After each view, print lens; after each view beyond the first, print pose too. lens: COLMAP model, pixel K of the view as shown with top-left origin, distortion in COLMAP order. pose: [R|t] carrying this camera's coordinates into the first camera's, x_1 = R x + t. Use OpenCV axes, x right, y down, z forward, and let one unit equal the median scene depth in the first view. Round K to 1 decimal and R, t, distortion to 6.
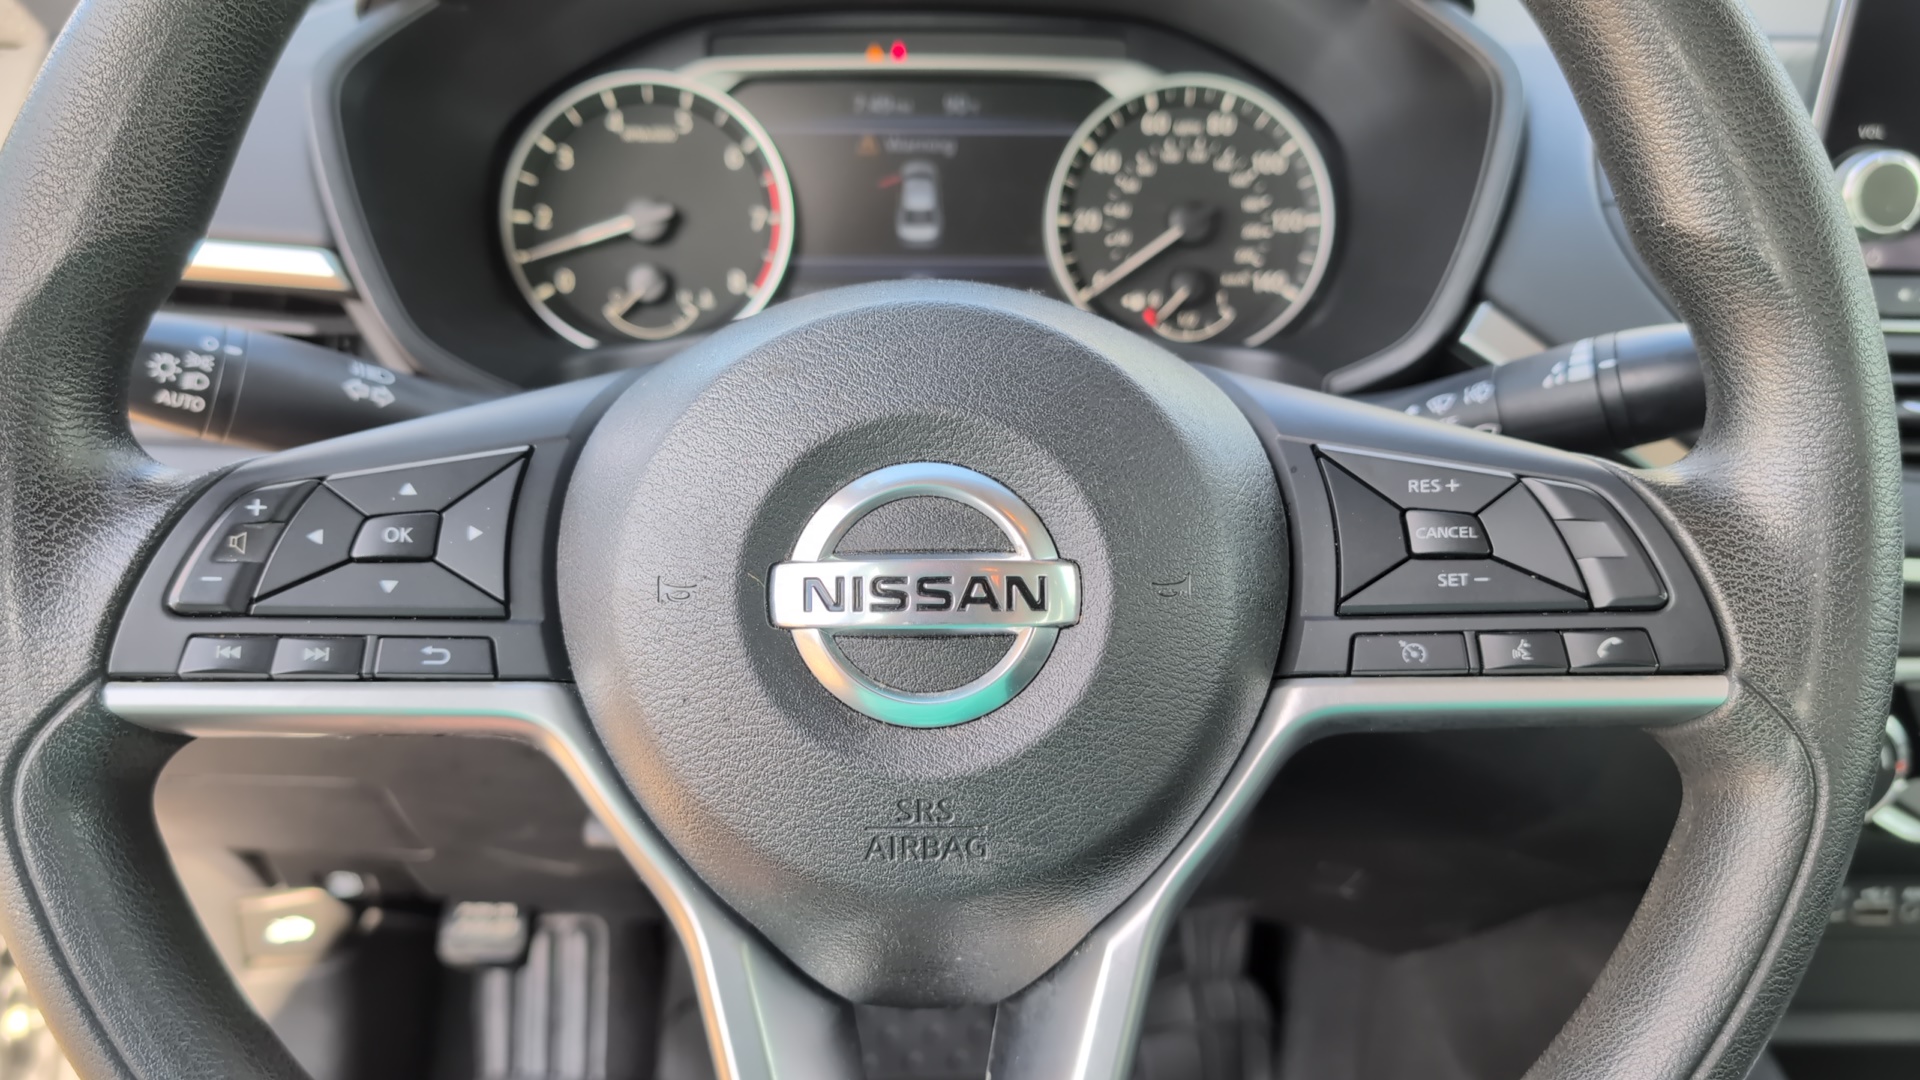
lens RADIAL K [[1617.1, 0, 960.0], [0, 1617.1, 540.0], [0, 0, 1]] dist [-0.003963, -0.006781]
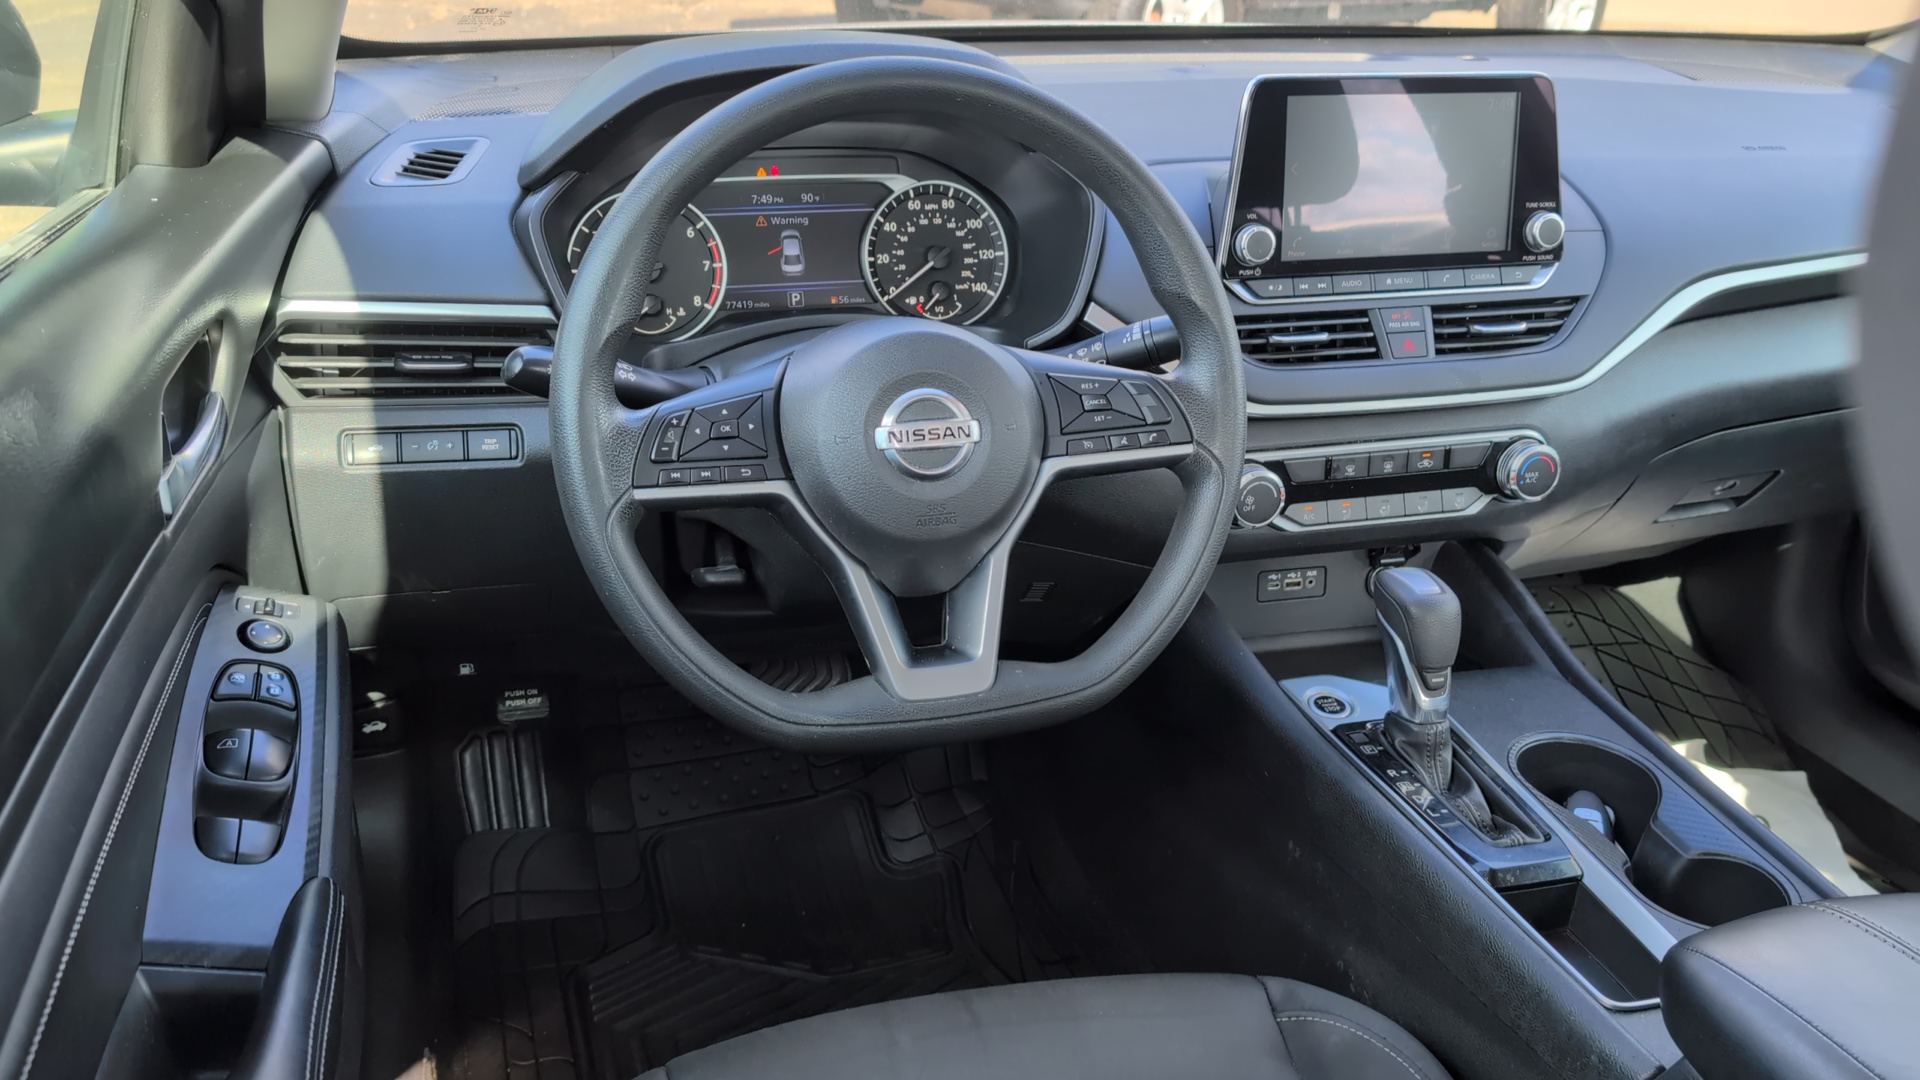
lens RADIAL K [[1598.4, 0, 962.6], [0, 1598.4, 604.8], [0, 0, 1]] dist [0.009871, -0.010286]
pose [[0.964595, -0.096962, 0.245264, -0.329971], [0.076092, 0.992735, 0.093203, 0.035435], [-0.252519, -0.071241, 0.964966, -0.850993]]
